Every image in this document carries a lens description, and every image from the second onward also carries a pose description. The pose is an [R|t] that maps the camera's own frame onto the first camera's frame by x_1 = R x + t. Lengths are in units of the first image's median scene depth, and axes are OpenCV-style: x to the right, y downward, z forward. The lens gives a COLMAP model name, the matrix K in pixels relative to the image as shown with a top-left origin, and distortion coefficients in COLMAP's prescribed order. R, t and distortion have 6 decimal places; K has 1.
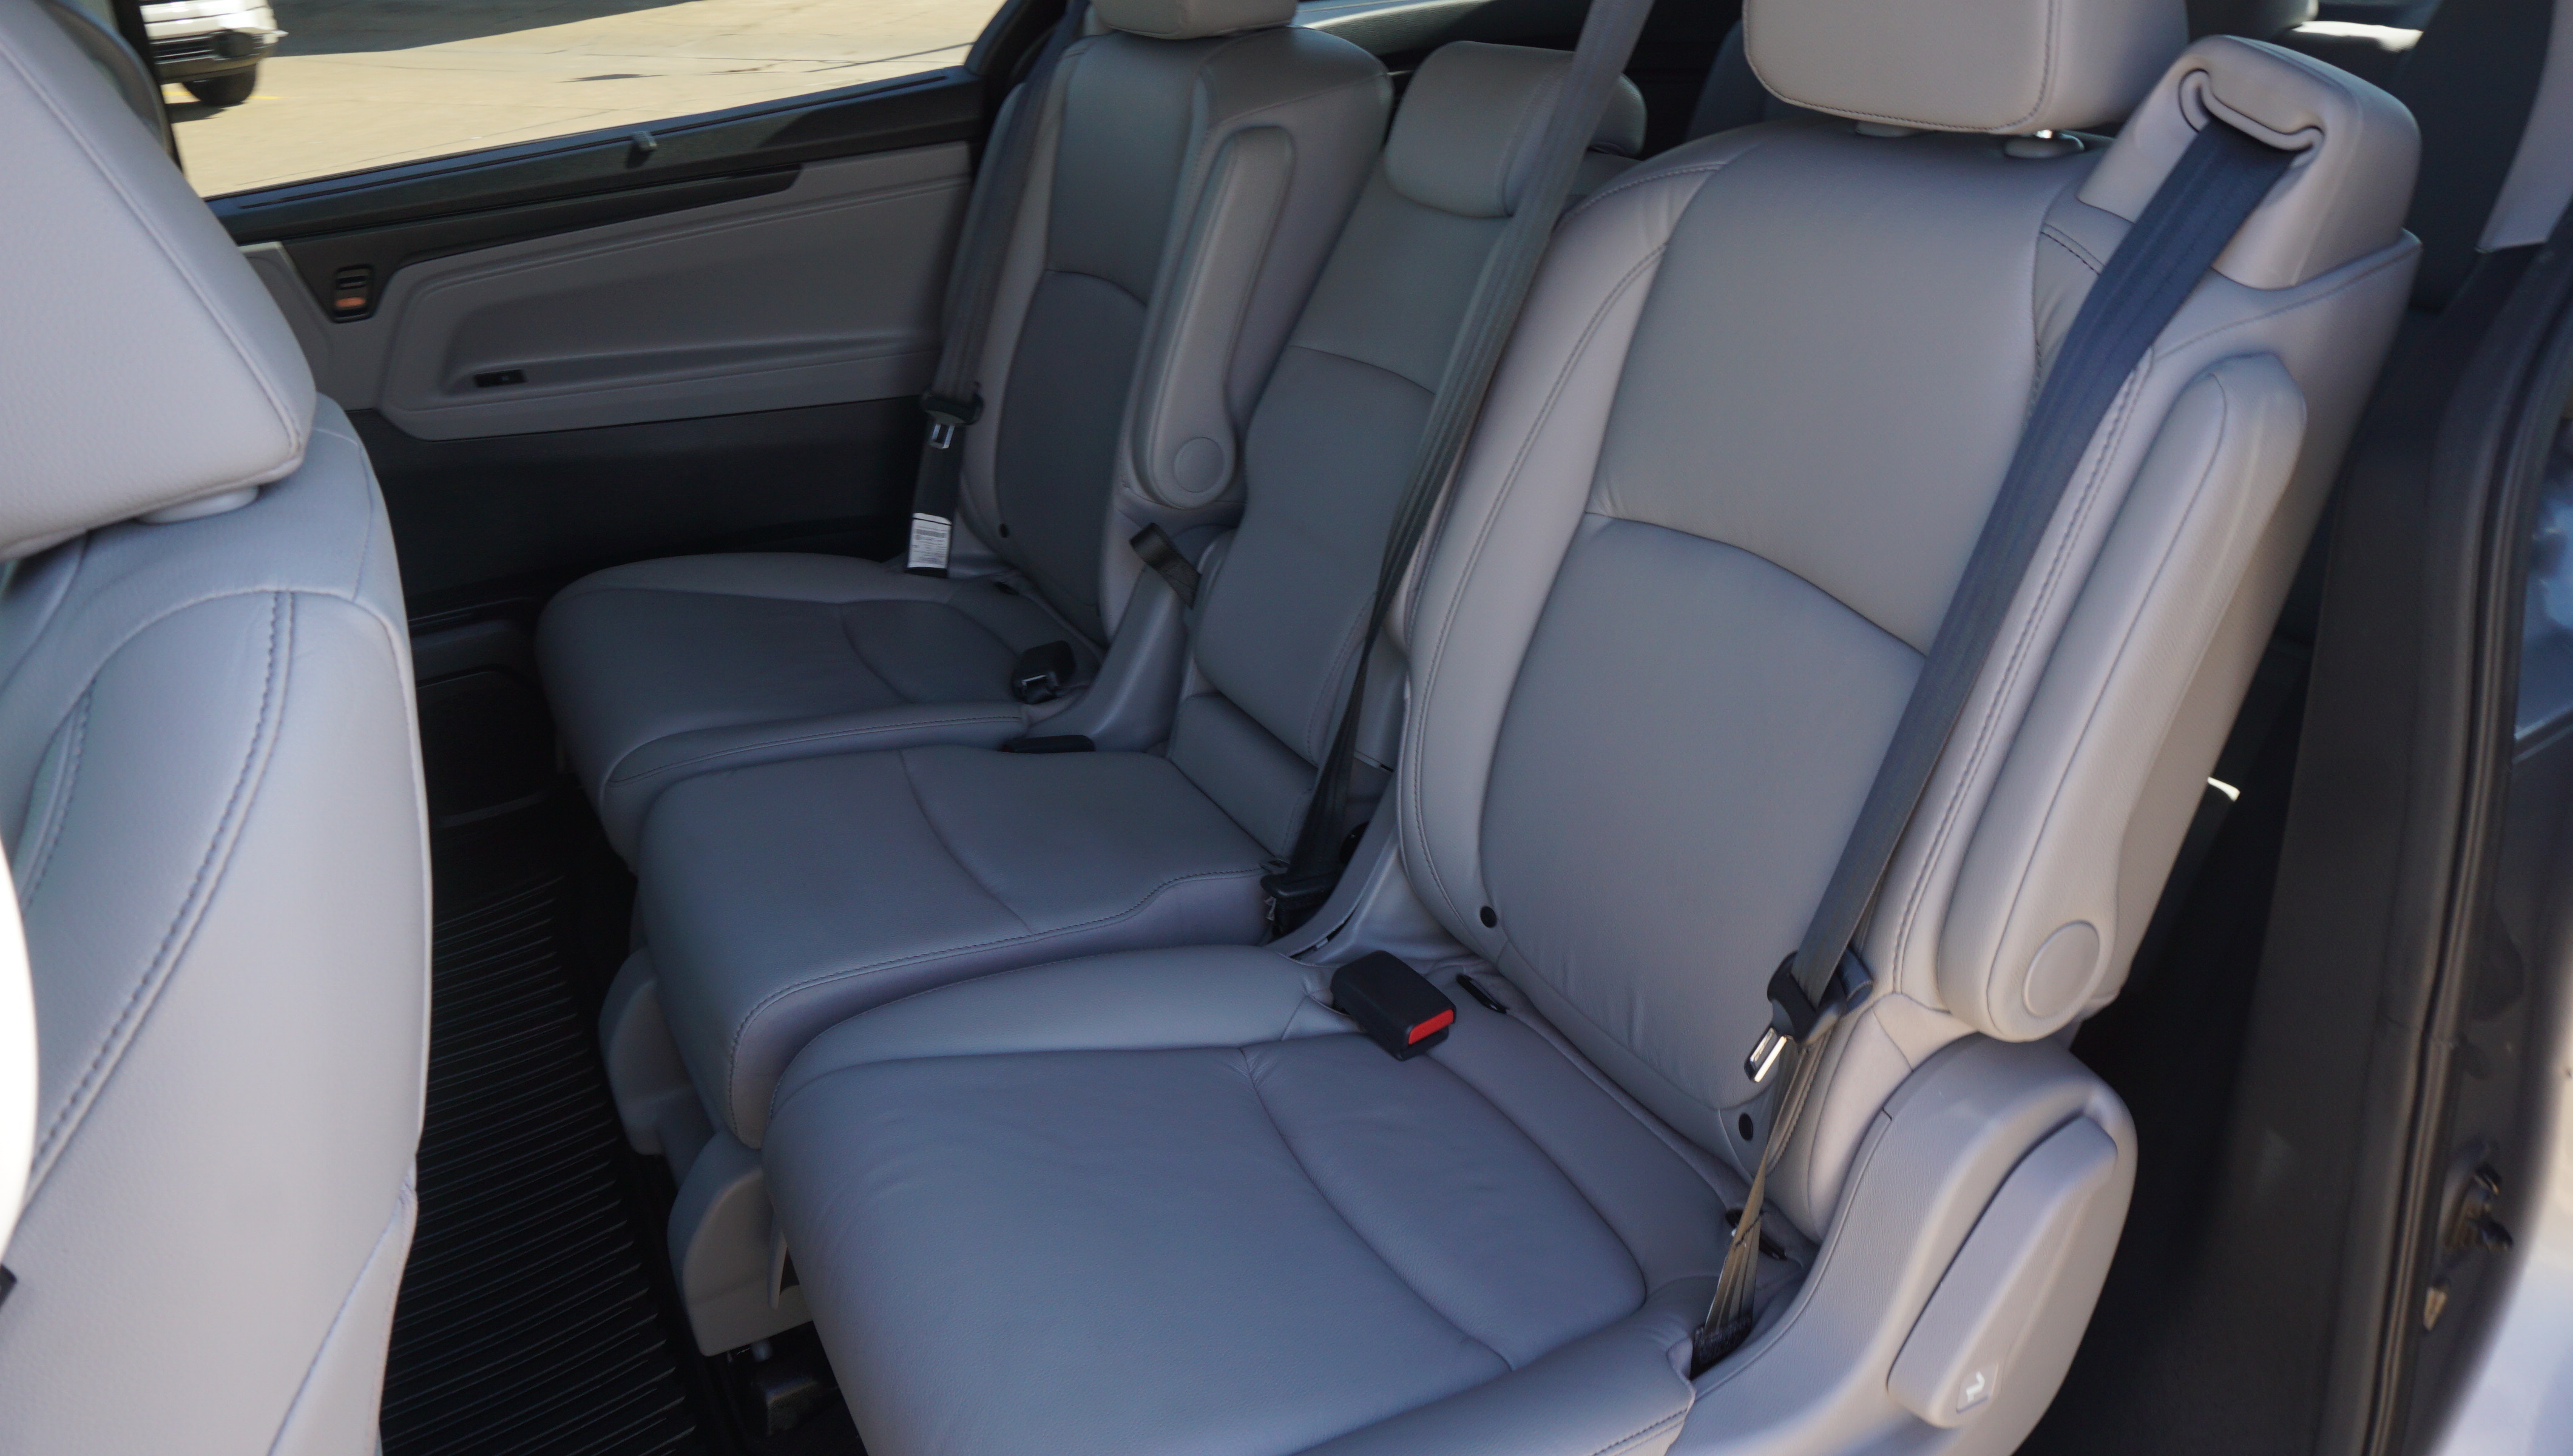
lens RADIAL K [[1730.6, 0, 1301.4], [0, 1730.6, 730.6], [0, 0, 1]] dist [-0.050938, 0.040150]
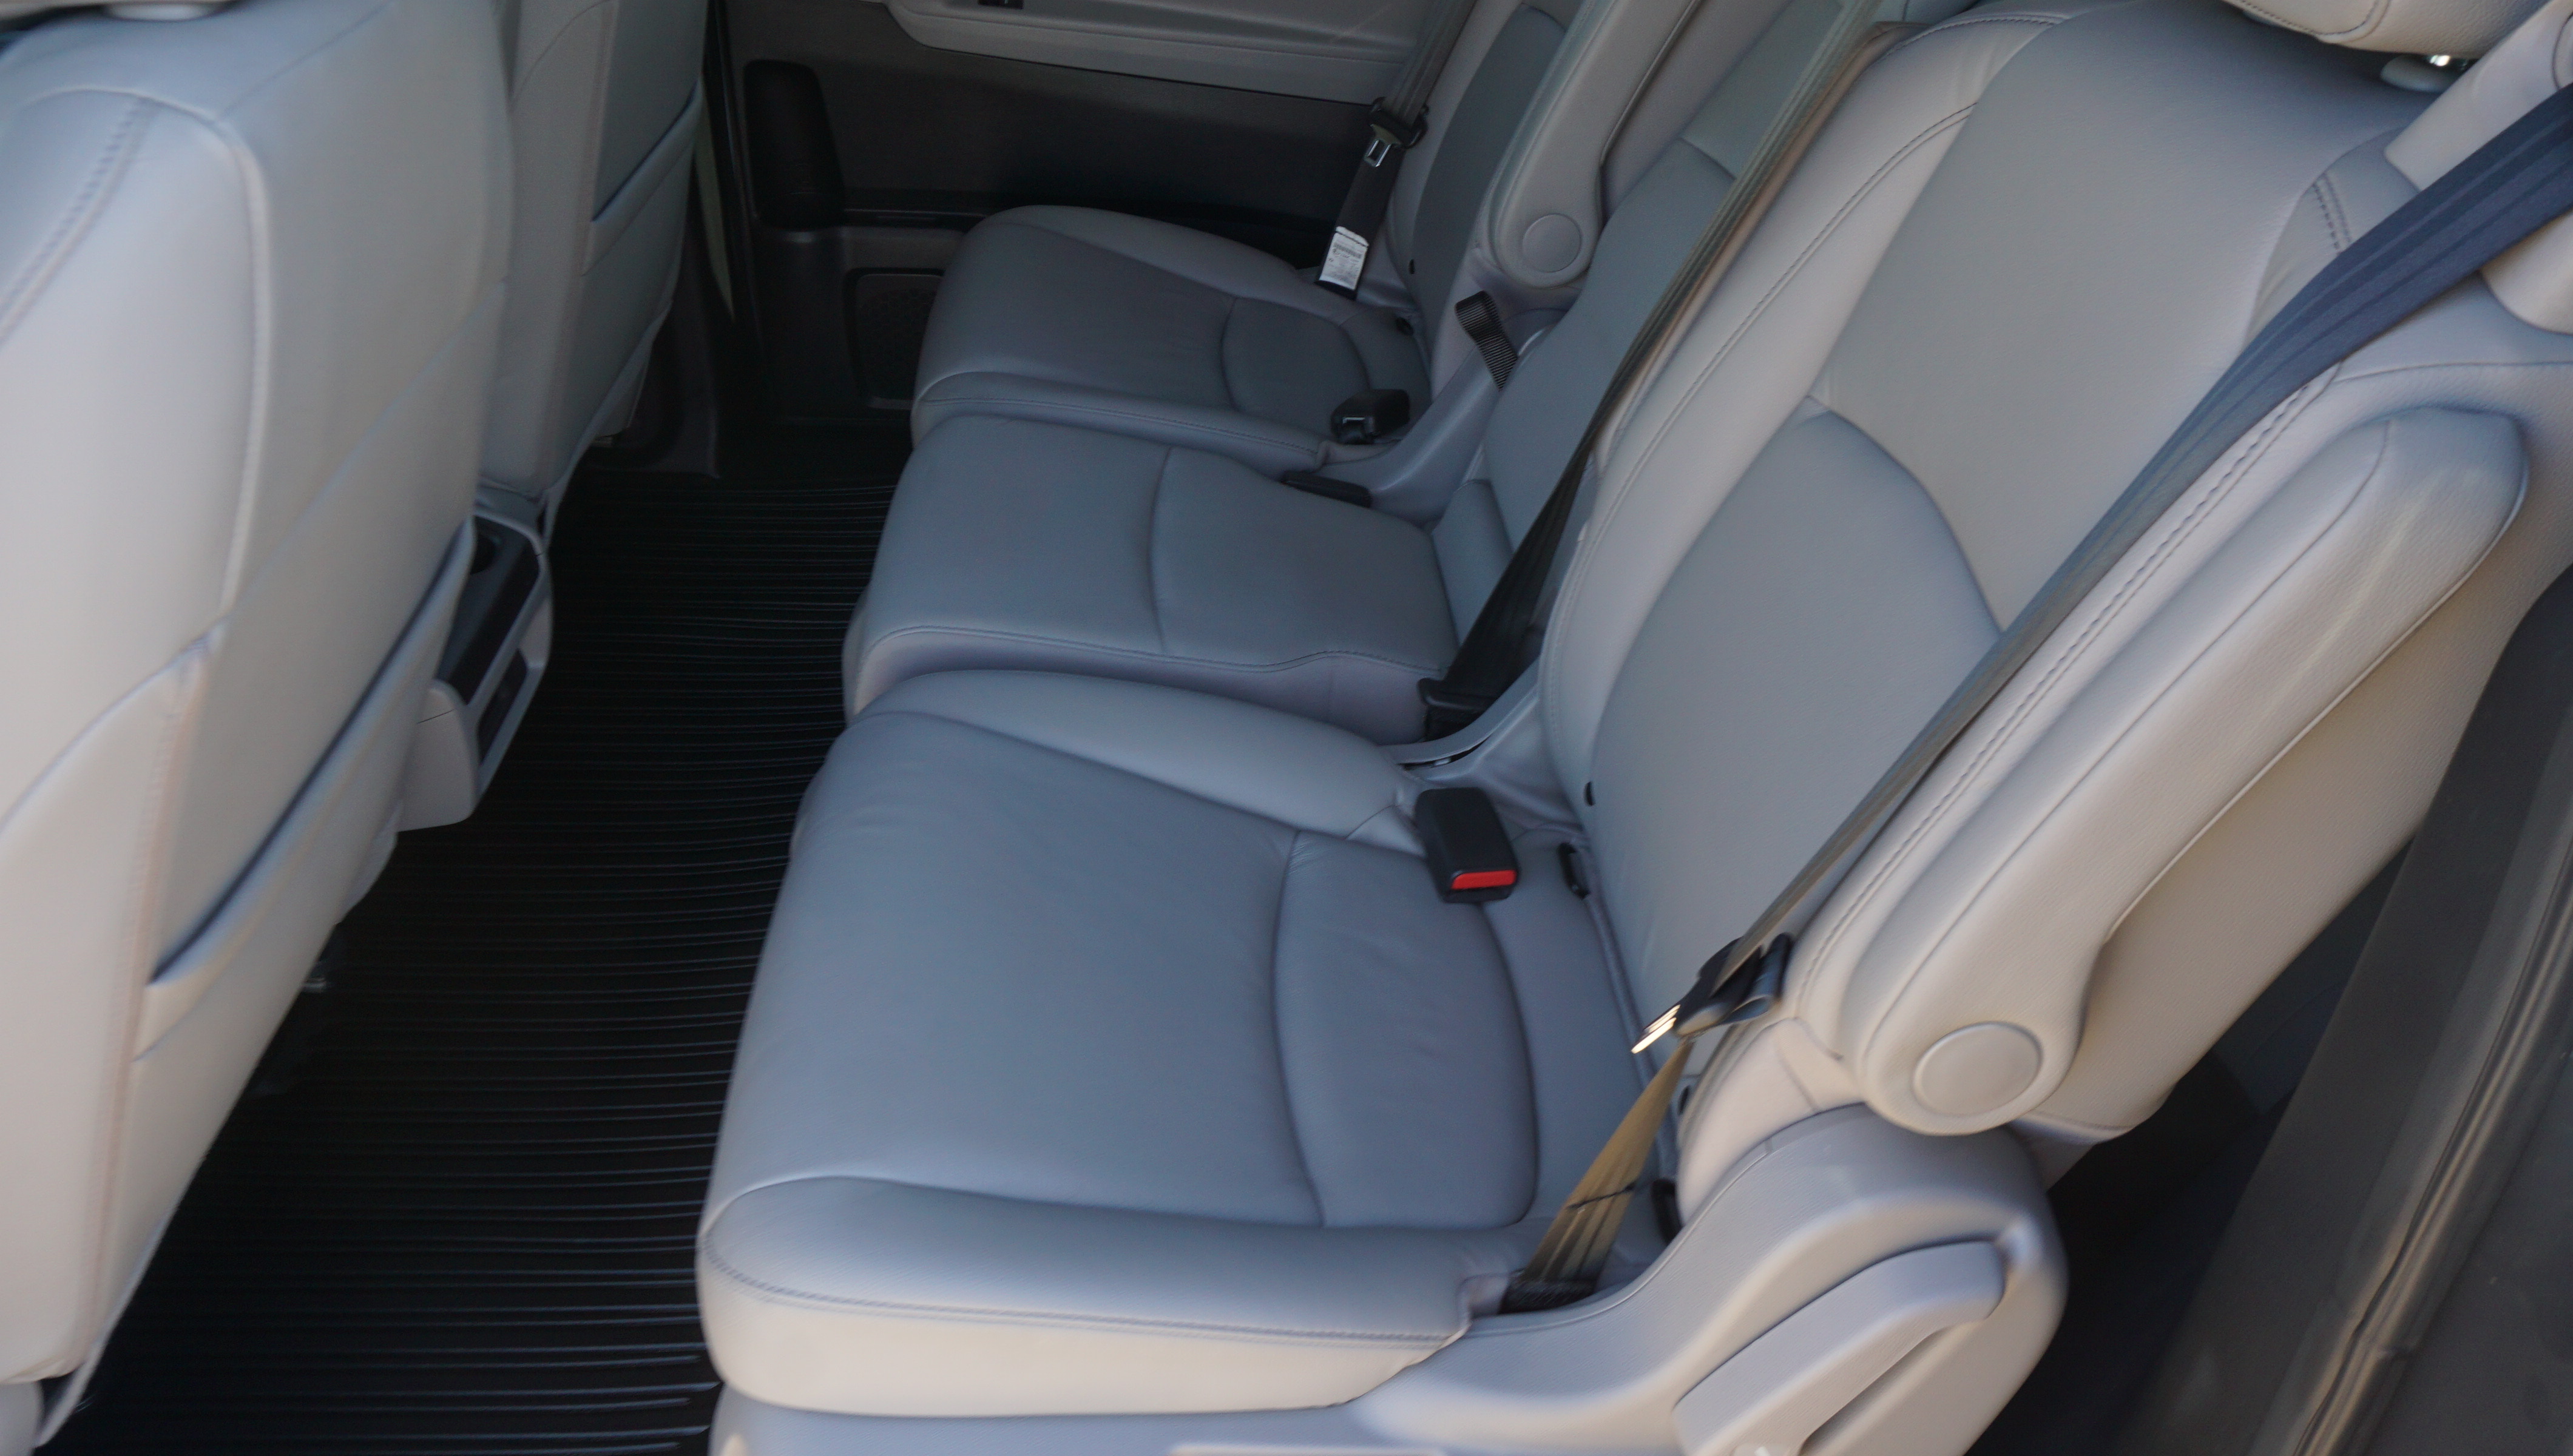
lens RADIAL K [[1730.6, 0, 1274.8], [0, 1730.6, 720.9], [0, 0, 1]] dist [-0.050938, 0.040150]
pose [[0.889626, 0.334872, -0.310525, 0.201670], [-0.289402, 0.939373, 0.183913, -0.043980], [0.353286, -0.073747, 0.932604, 0.069080]]
